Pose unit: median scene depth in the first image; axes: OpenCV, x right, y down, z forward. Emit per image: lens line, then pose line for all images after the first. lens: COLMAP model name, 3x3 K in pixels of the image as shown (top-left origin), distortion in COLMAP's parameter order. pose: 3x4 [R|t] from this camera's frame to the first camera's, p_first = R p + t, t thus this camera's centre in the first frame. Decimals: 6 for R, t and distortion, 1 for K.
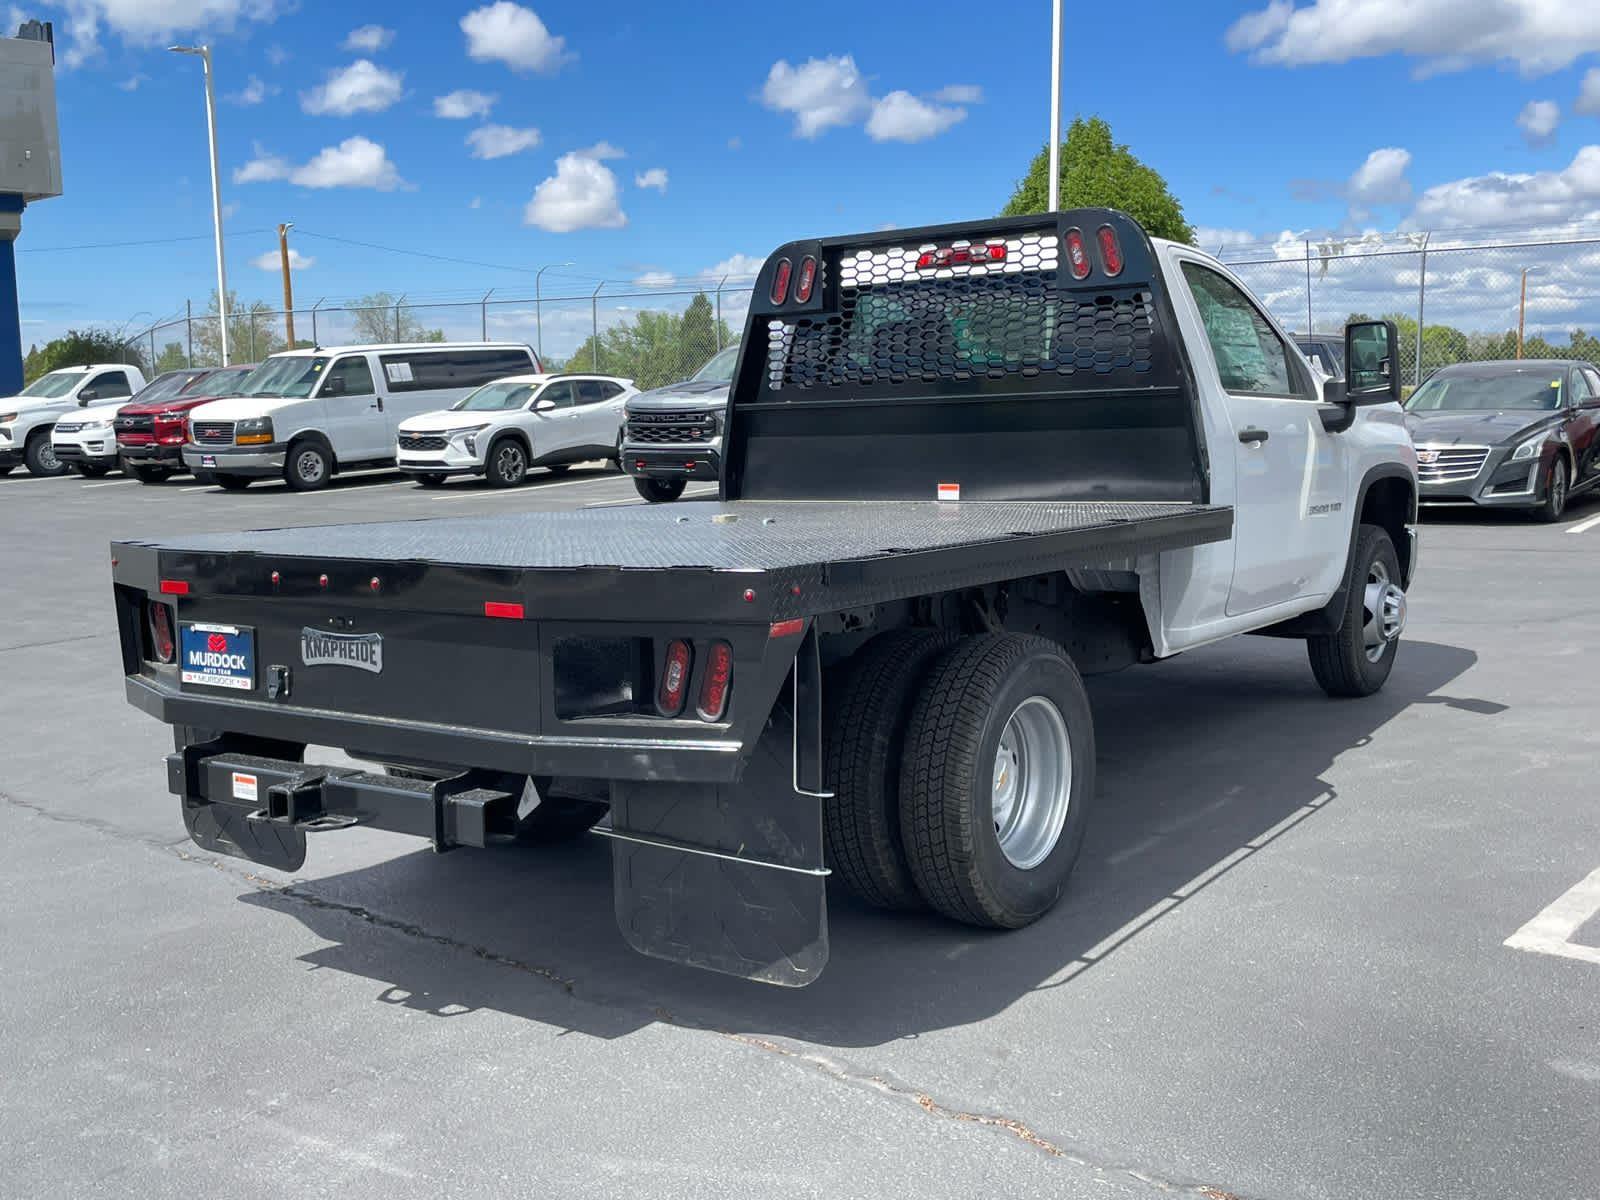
lens RADIAL K [[1596.8, 0, 811.3], [0, 1596.8, 605.9], [0, 0, 1]] dist [0.046128, 0.000000]
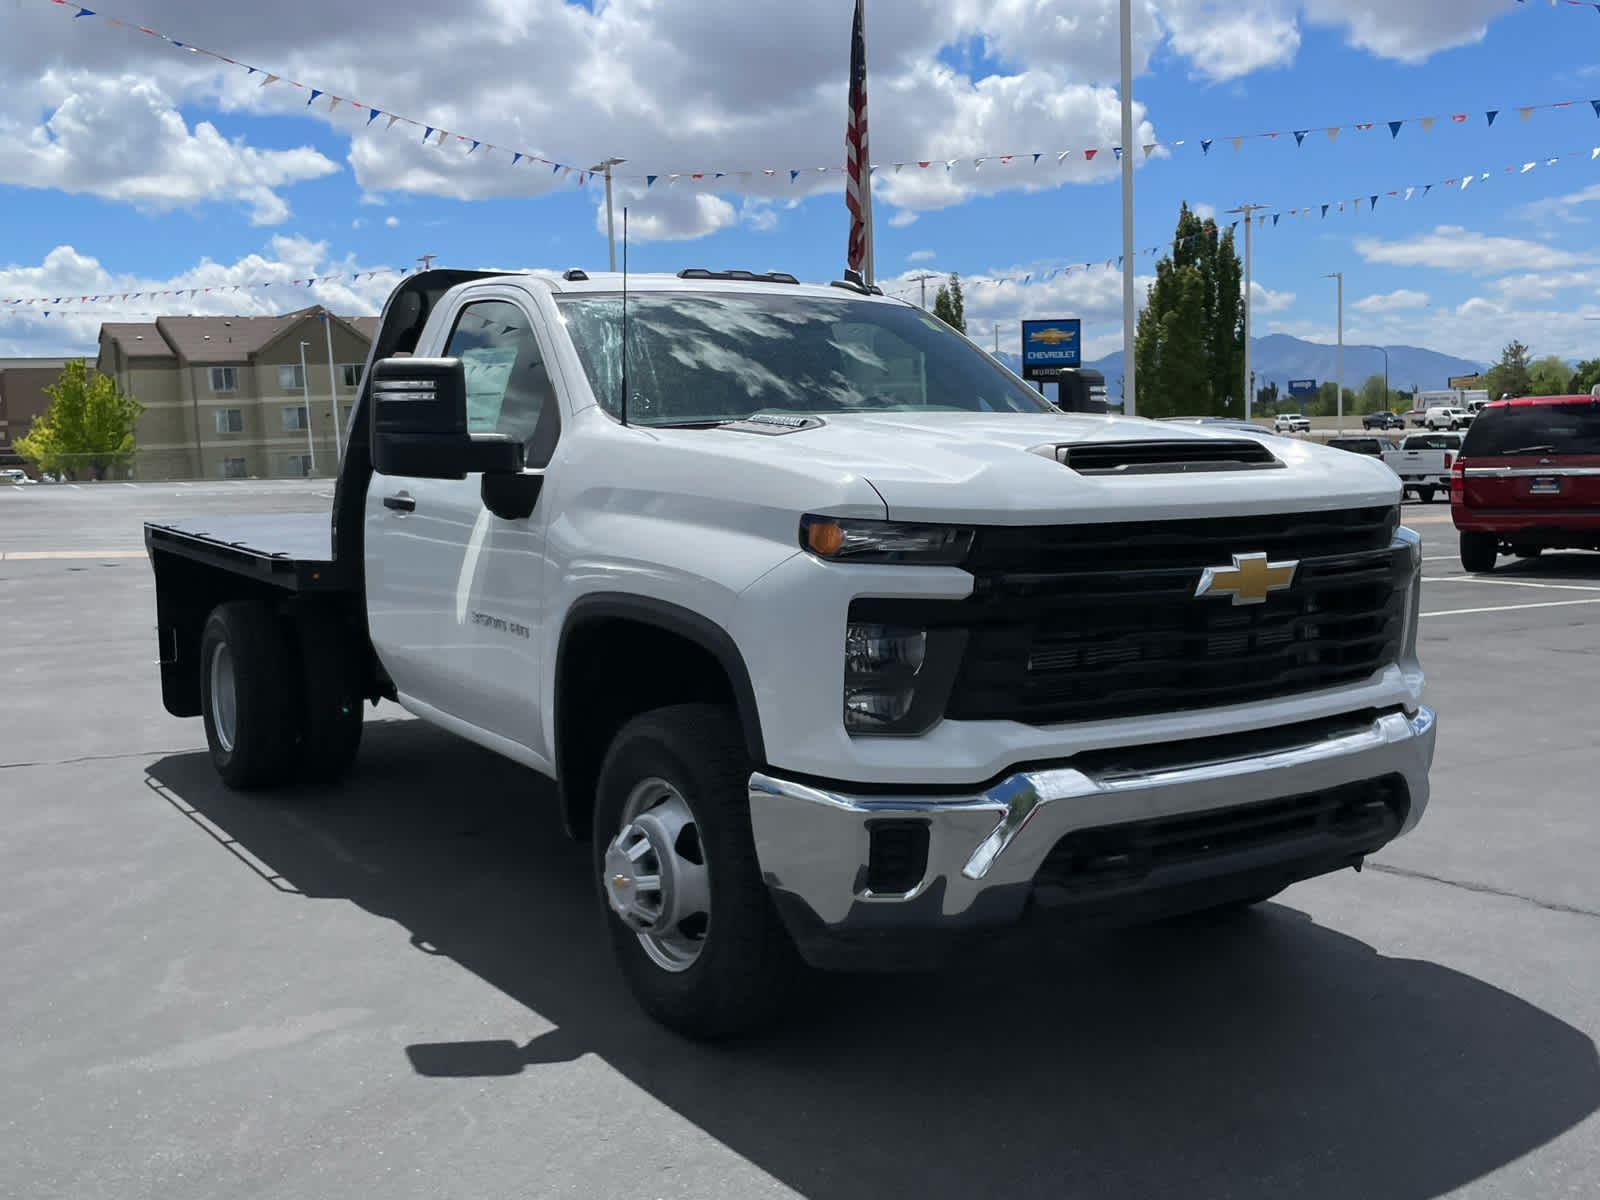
lens RADIAL K [[1596.8, 0, 803.7], [0, 1596.8, 602.0], [0, 0, 1]] dist [0.046128, 0.000000]
pose [[-0.375385, 0.113592, -0.919882, 1.136464], [-0.094069, 0.982668, 0.159733, -0.242103], [0.922083, 0.146494, -0.358194, 1.715638]]
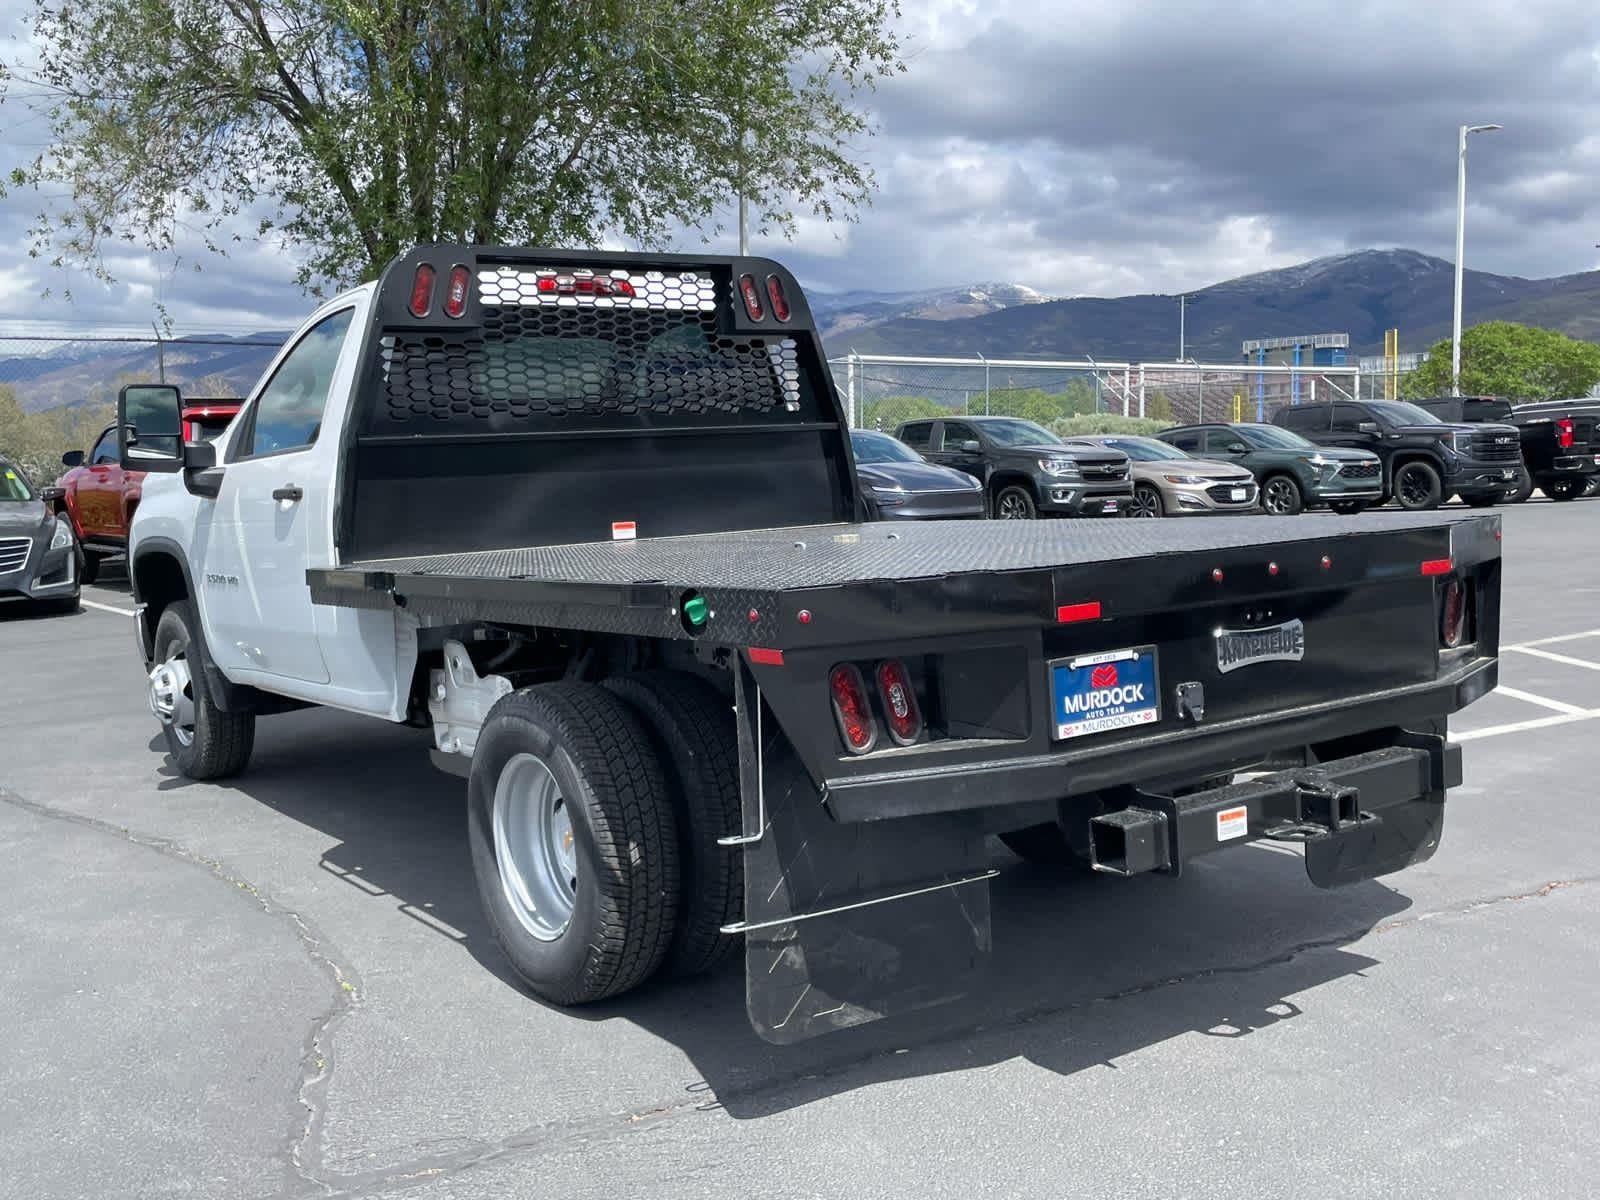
lens RADIAL K [[1596.8, 0, 814.7], [0, 1596.8, 602.6], [0, 0, 1]] dist [0.046128, 0.000000]
pose [[0.337267, -0.072790, 0.938591, -0.880880], [0.146625, 0.988901, 0.024005, -0.040082], [-0.929921, 0.129525, 0.344196, 0.653483]]
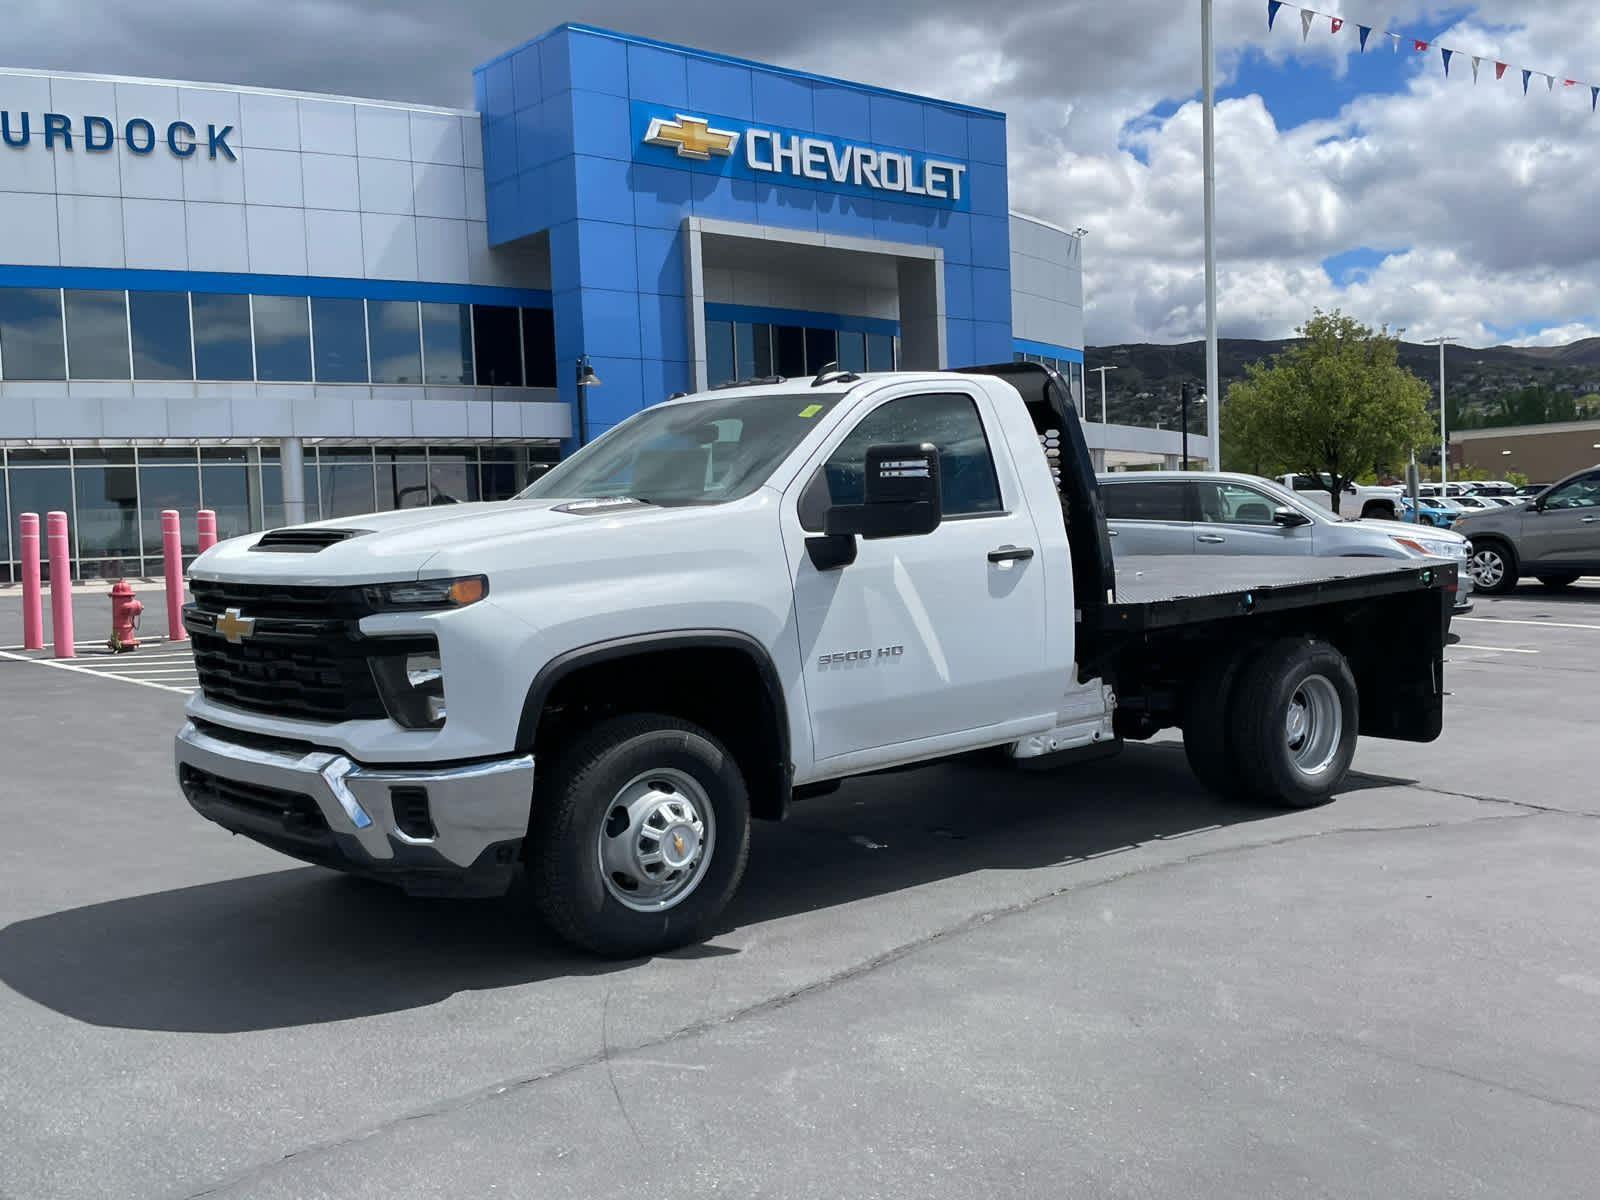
lens RADIAL K [[1596.8, 0, 813.3], [0, 1596.8, 607.3], [0, 0, 1]] dist [0.046128, 0.000000]
pose [[-0.965020, 0.033470, 0.260031, -0.169276], [0.081467, 0.981001, 0.176066, -0.319350], [-0.249198, 0.191091, -0.949413, 2.502857]]
